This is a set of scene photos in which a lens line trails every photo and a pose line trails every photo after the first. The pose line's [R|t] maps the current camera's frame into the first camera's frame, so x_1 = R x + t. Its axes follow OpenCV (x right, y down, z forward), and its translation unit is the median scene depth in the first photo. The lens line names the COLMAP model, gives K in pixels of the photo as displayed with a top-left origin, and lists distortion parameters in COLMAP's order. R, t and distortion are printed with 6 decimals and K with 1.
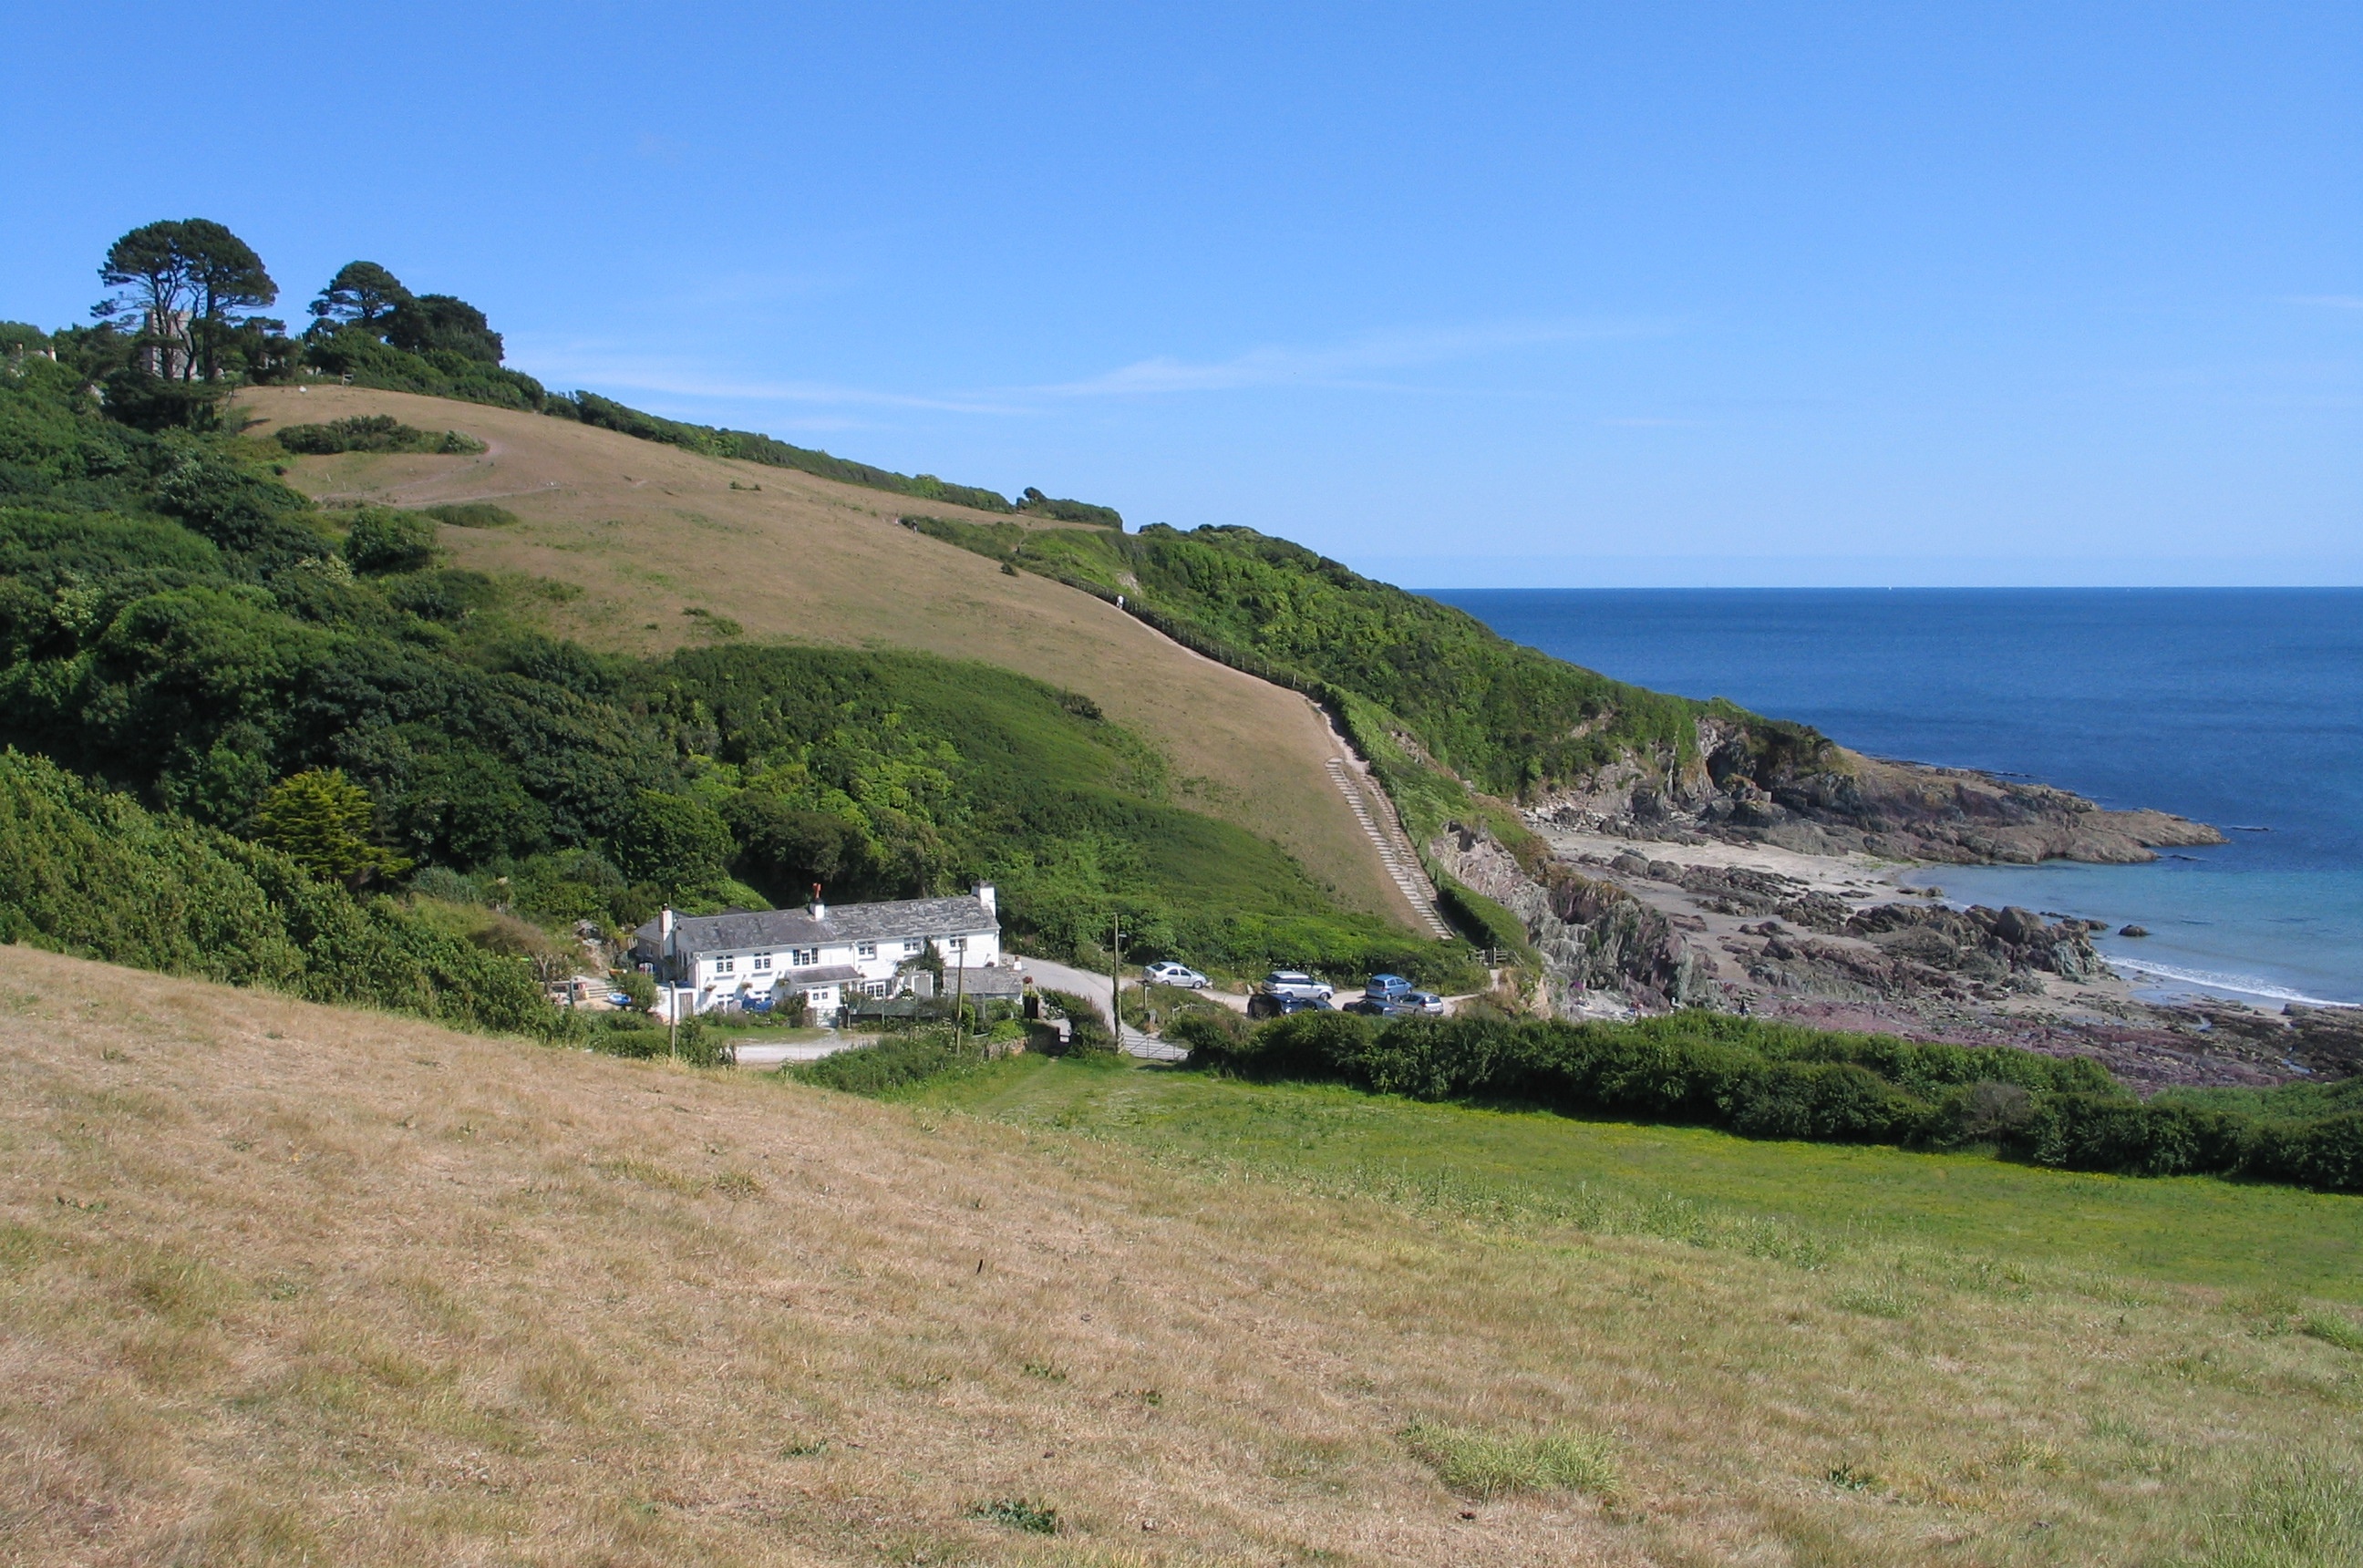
lens RADIAL K [[2490.5, 0, 1181.5], [0, 2490.5, 784.0], [0, 0, 1]] dist [-0.196459, 0.247856]
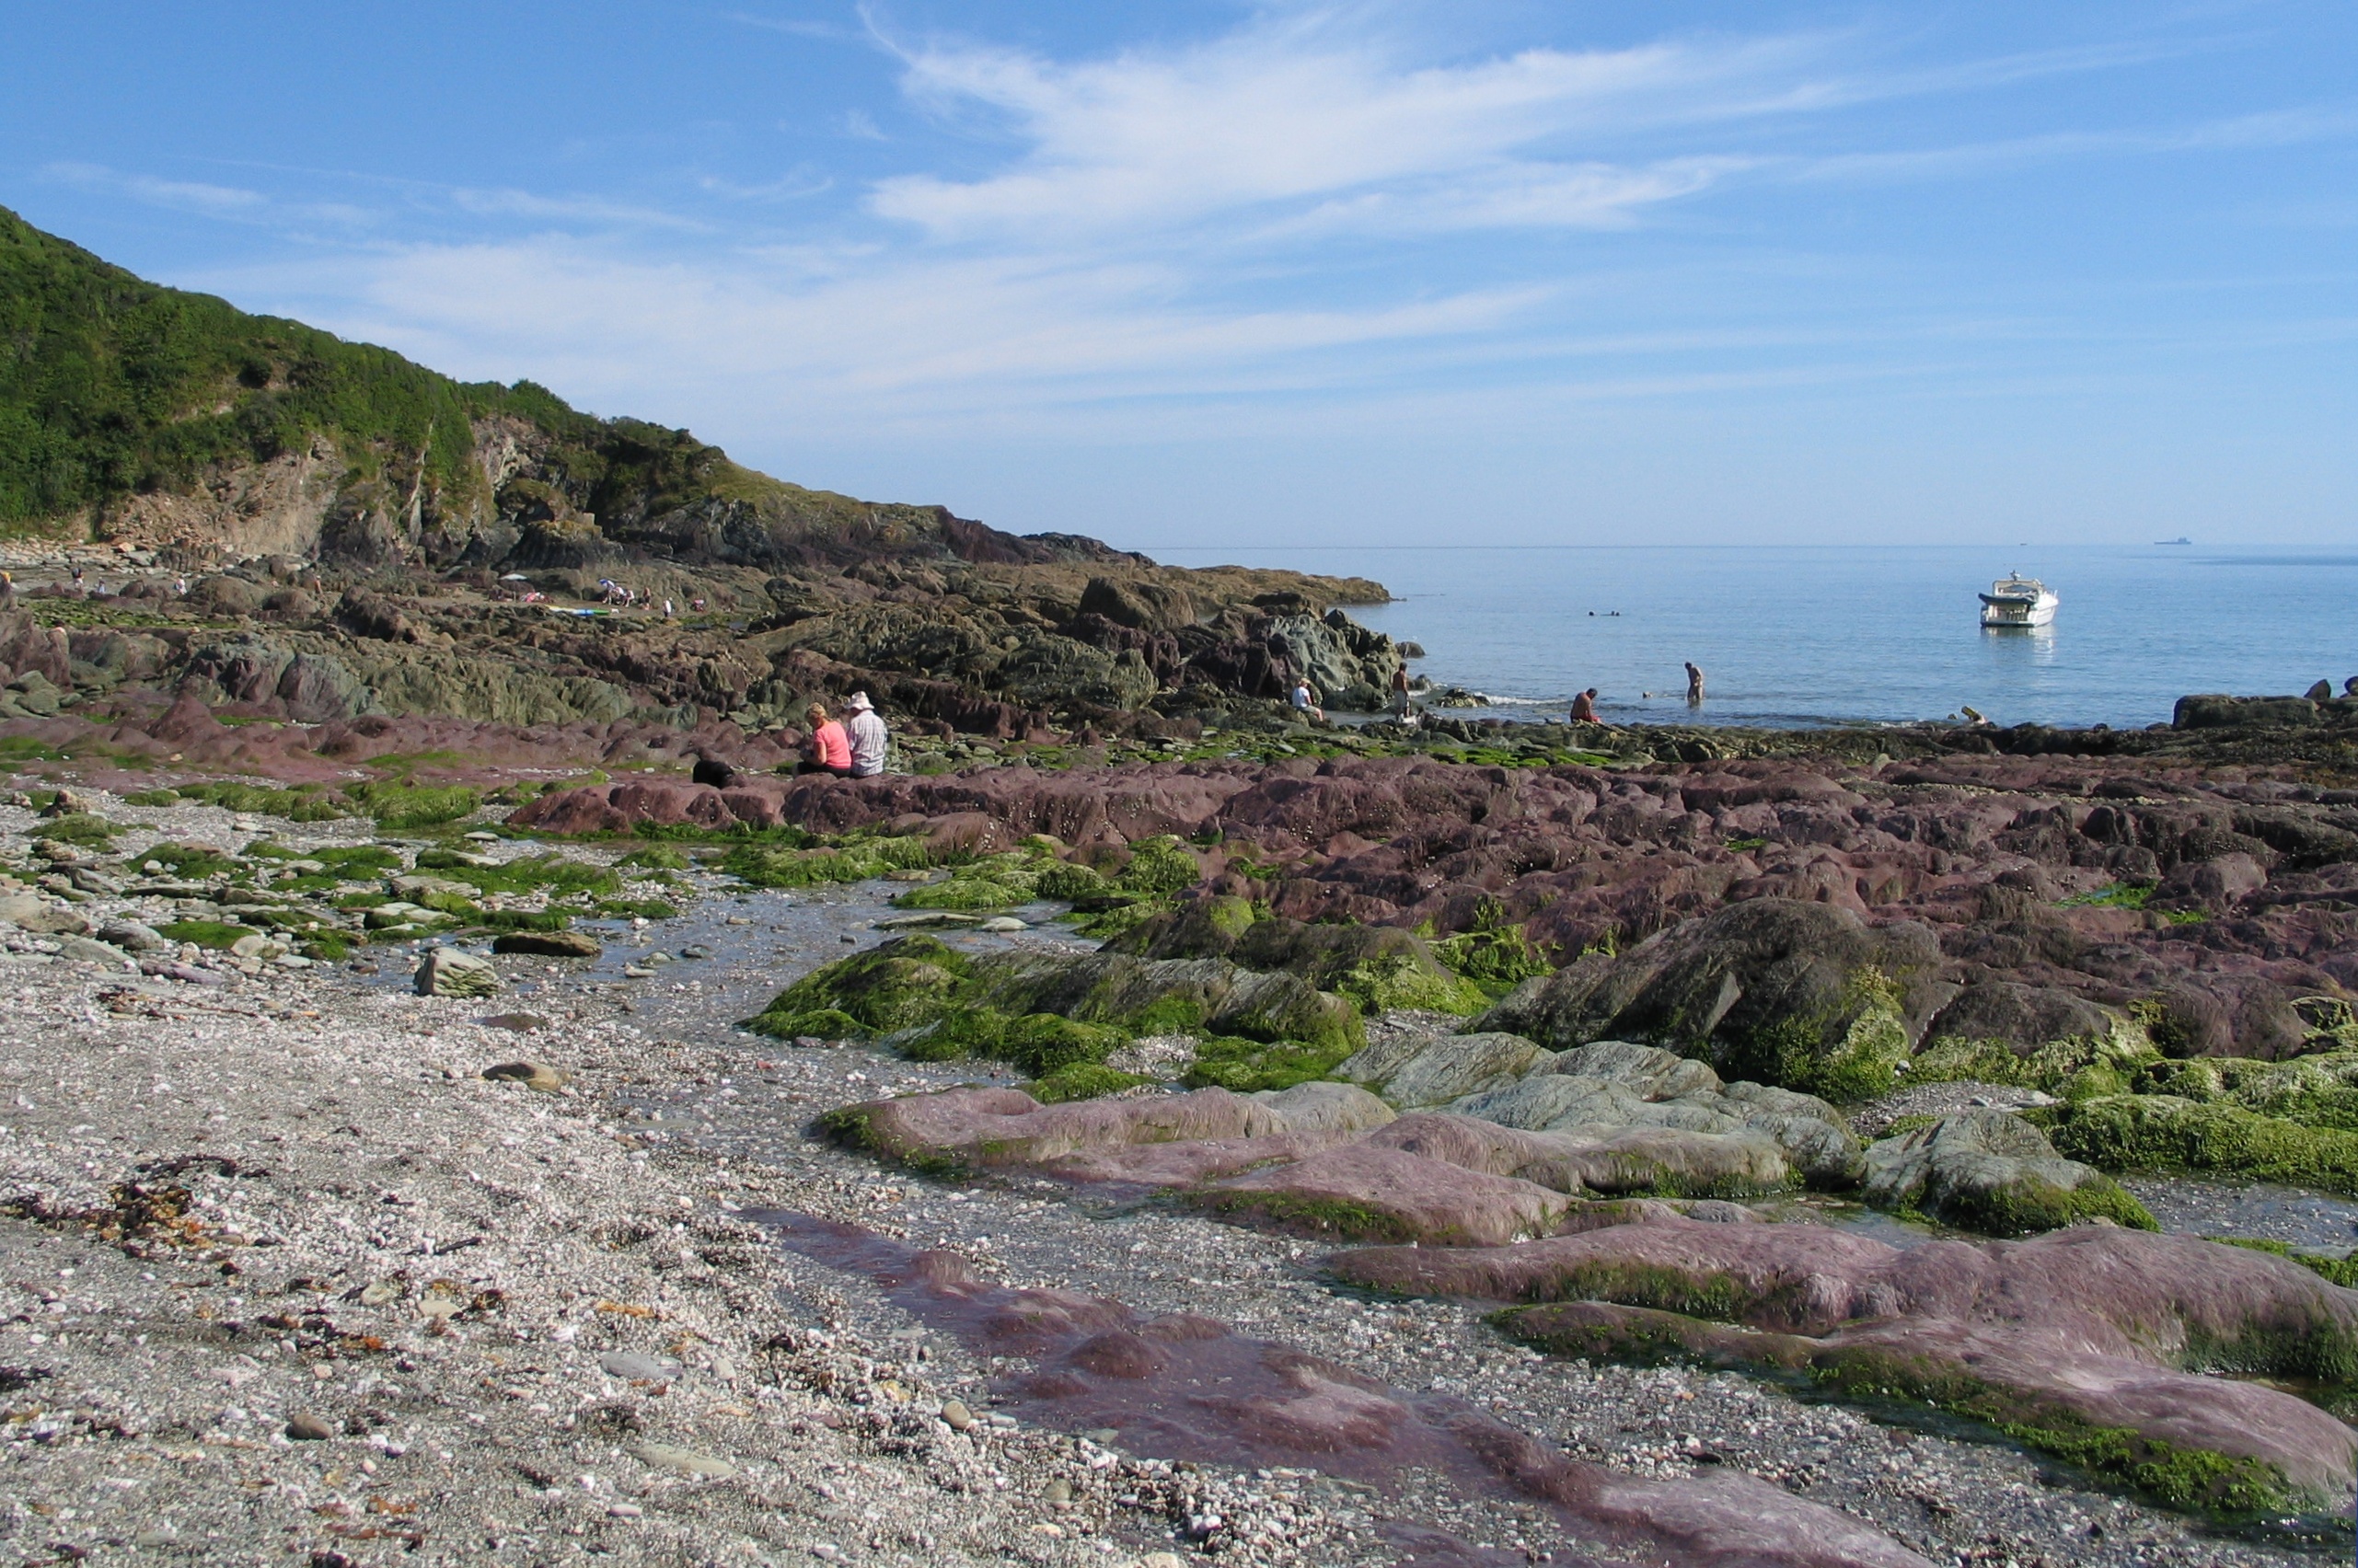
lens RADIAL K [[2485.0, 0, 1179.0], [0, 2485.0, 784.0], [0, 0, 1]] dist [-0.196459, 0.247856]
pose [[0.917180, -0.024116, 0.397742, 0.141938], [0.019887, 0.999693, 0.014755, 0.054660], [-0.397976, -0.005623, 0.917379, 0.464059]]
